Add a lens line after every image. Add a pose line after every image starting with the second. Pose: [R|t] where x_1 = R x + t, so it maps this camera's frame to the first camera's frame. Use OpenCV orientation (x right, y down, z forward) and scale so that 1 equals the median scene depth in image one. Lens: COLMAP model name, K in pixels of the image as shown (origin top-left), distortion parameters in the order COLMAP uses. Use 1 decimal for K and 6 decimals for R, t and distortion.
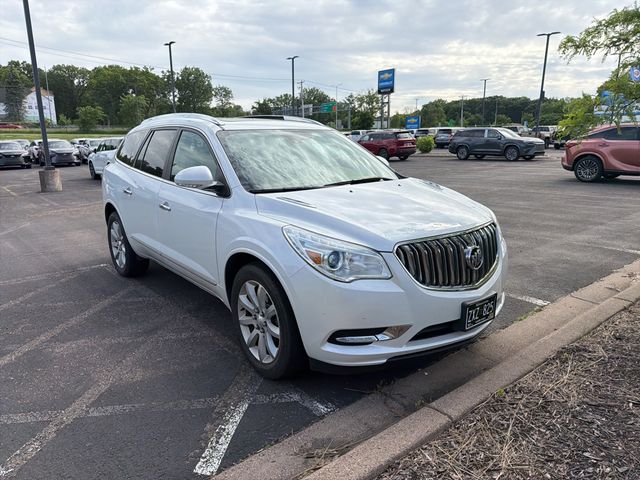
lens RADIAL K [[453.5, 0, 311.1], [0, 453.5, 242.7], [0, 0, 1]] dist [0.026901, -0.034718]
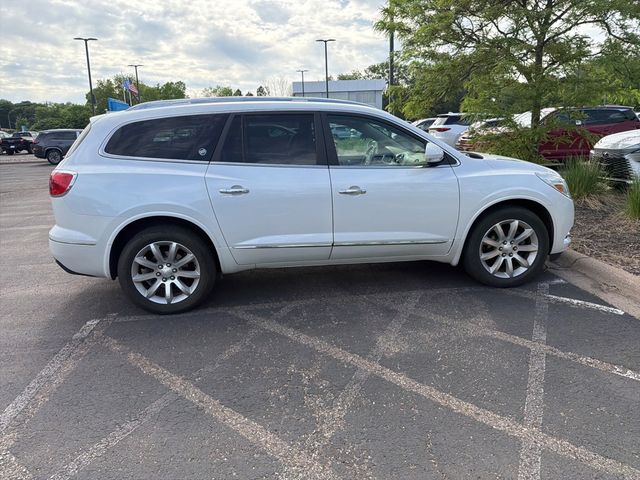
lens RADIAL K [[453.5, 0, 314.5], [0, 453.5, 239.3], [0, 0, 1]] dist [0.026901, -0.034718]
pose [[0.527373, -0.199580, 0.825860, -1.279676], [0.214237, 0.971848, 0.098053, -0.098421], [-0.822180, 0.125219, 0.555284, 0.572826]]
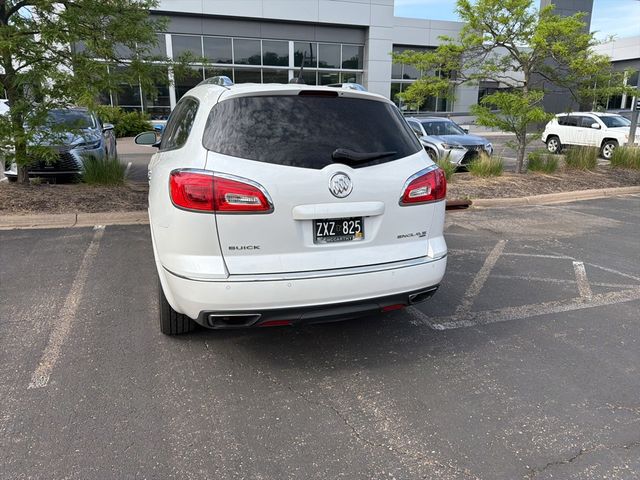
lens RADIAL K [[453.5, 0, 314.6], [0, 453.5, 230.9], [0, 0, 1]] dist [0.026901, -0.034718]
pose [[-0.946300, -0.067443, 0.316177, -0.766208], [0.078265, 0.901115, 0.426457, -0.524289], [-0.313674, 0.428302, -0.847447, 2.386097]]
